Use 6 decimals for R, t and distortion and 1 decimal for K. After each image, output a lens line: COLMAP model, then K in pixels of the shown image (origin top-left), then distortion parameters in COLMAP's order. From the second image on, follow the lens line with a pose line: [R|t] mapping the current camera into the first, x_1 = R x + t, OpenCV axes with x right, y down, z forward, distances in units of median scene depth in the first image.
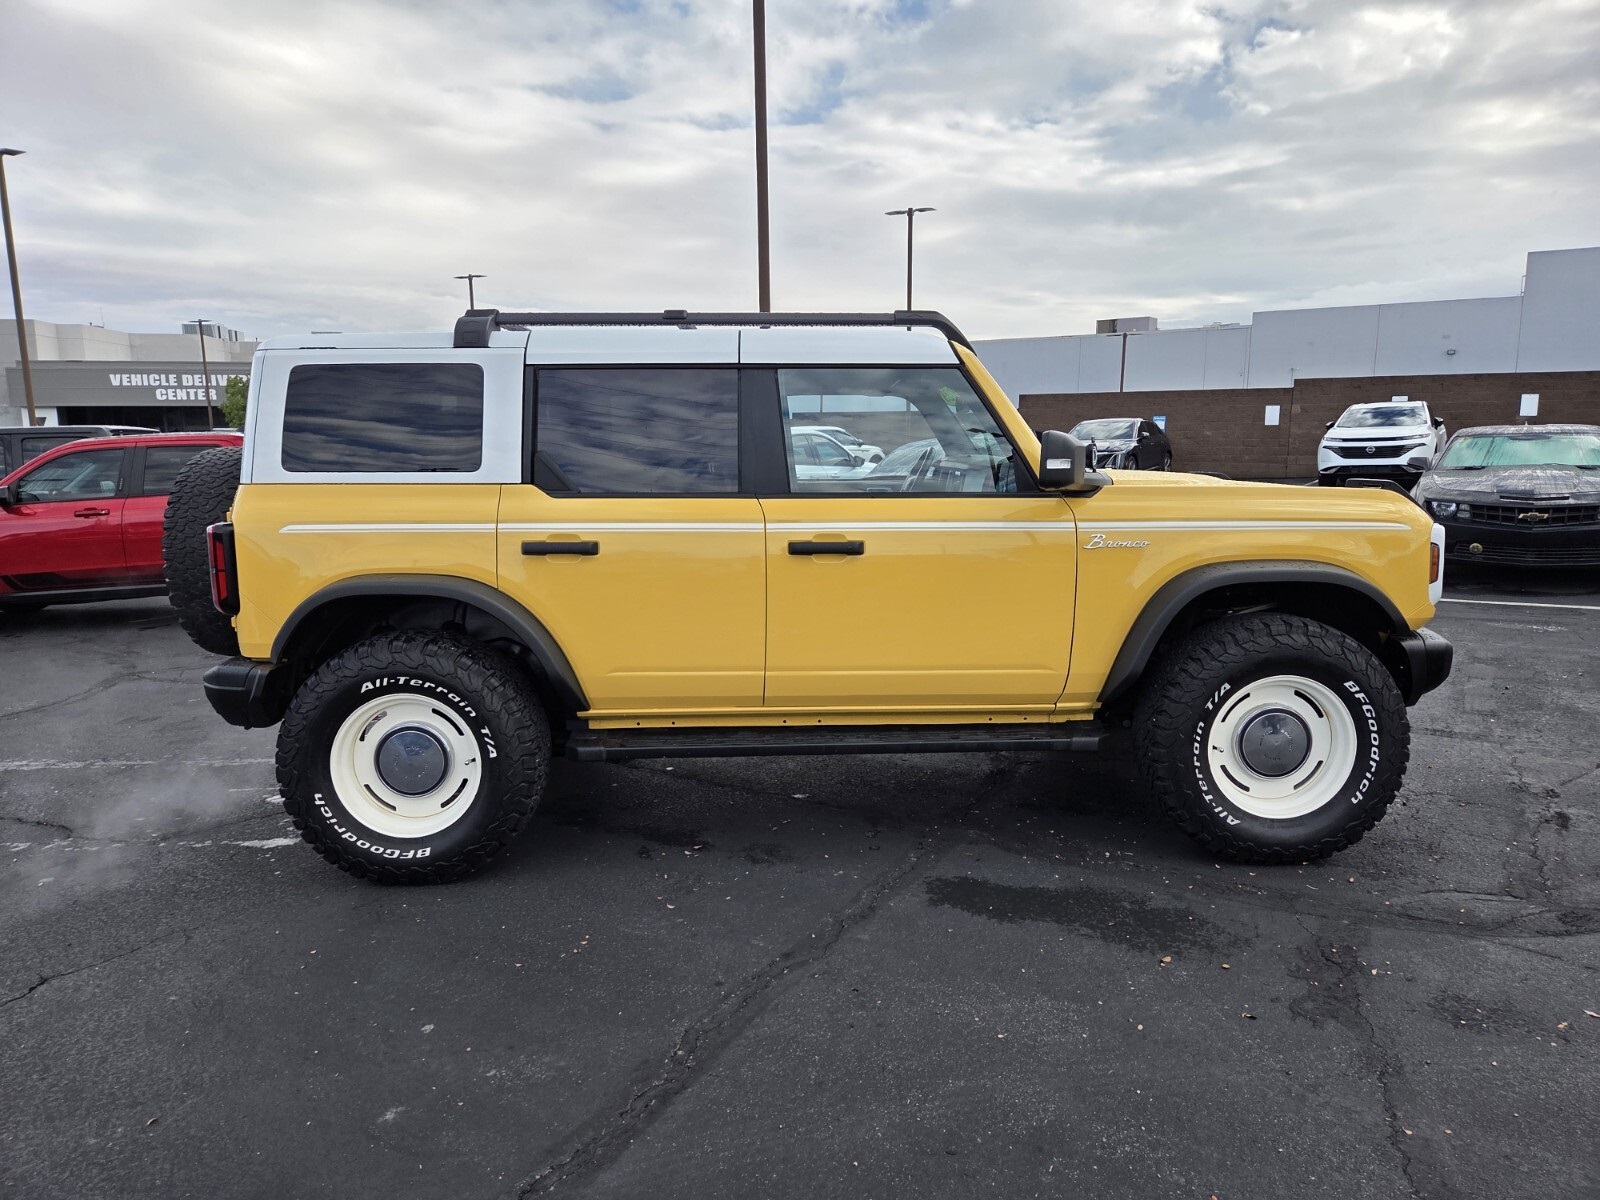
lens RADIAL K [[1070.7, 0, 785.2], [0, 1070.7, 574.9], [0, 0, 1]] dist [0.067353, -0.060783]
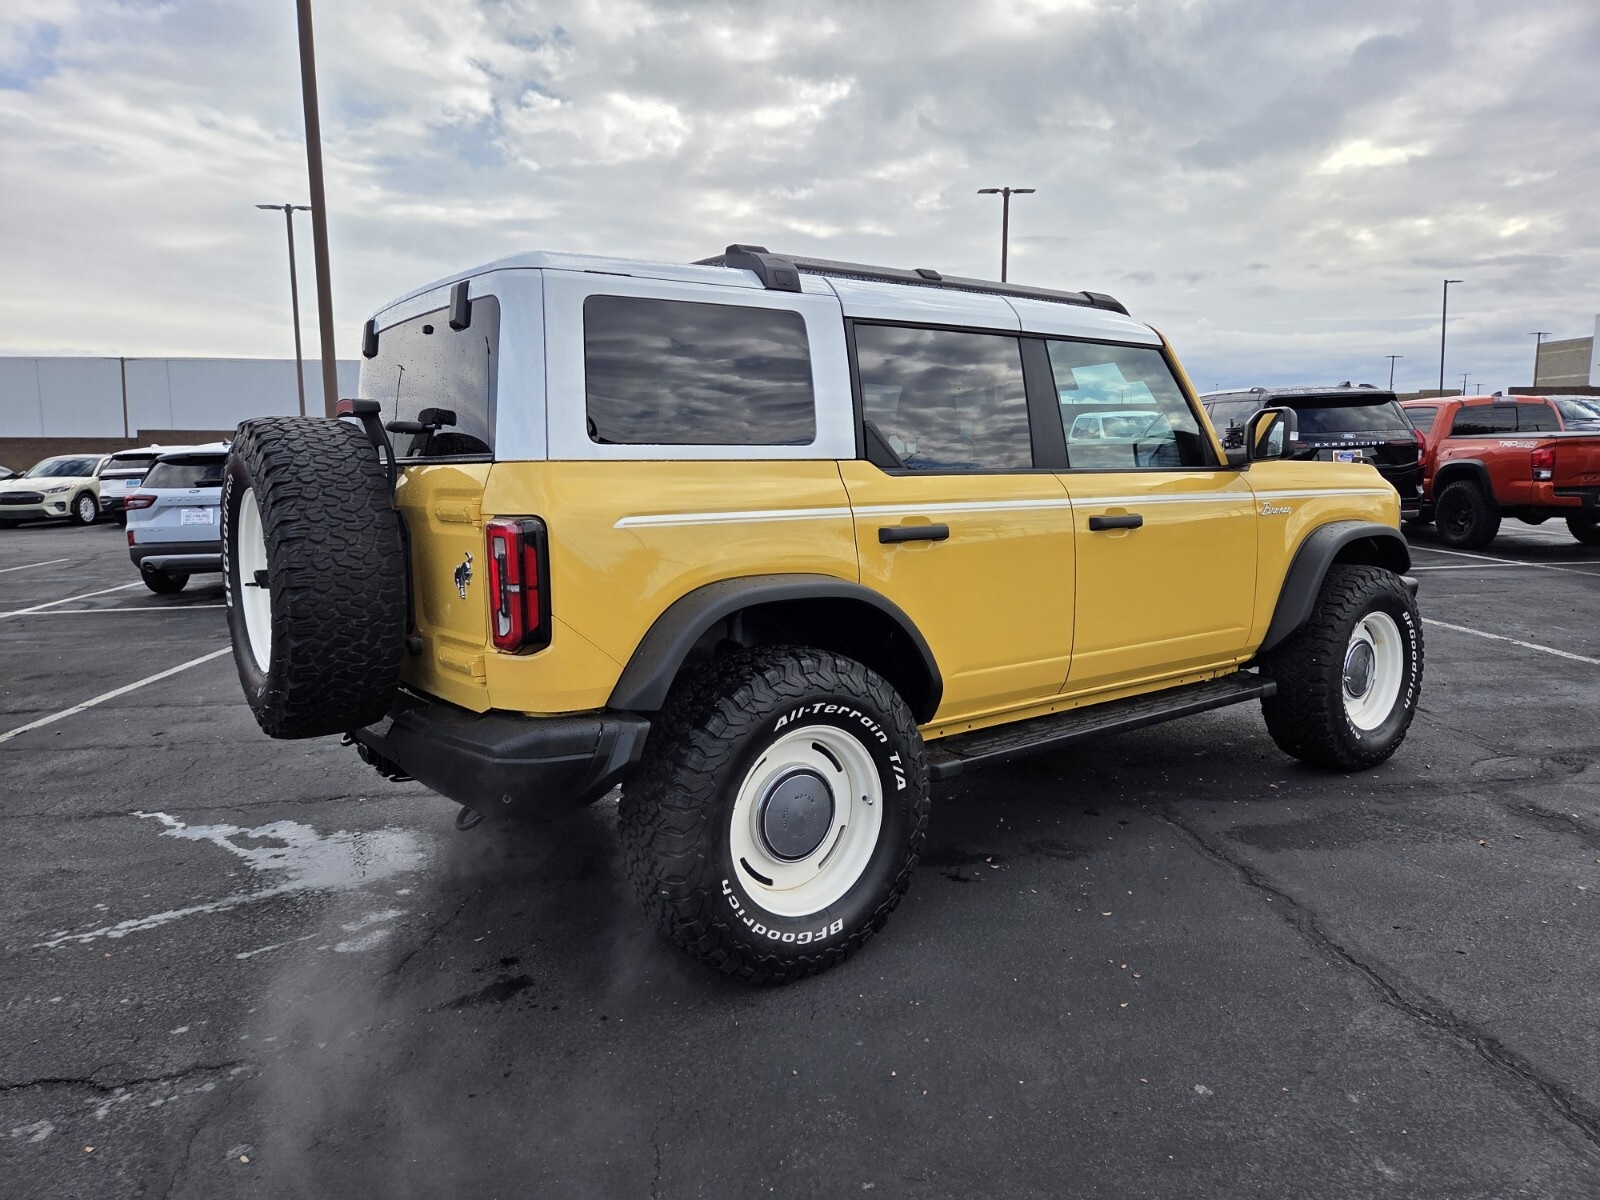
lens RADIAL K [[1070.7, 0, 785.2], [0, 1070.7, 574.9], [0, 0, 1]] dist [0.067353, -0.060783]
pose [[0.812523, -0.059940, 0.579840, -0.786090], [0.076516, 0.997060, -0.004153, 0.003372], [-0.577886, 0.047742, 0.814720, 0.366665]]
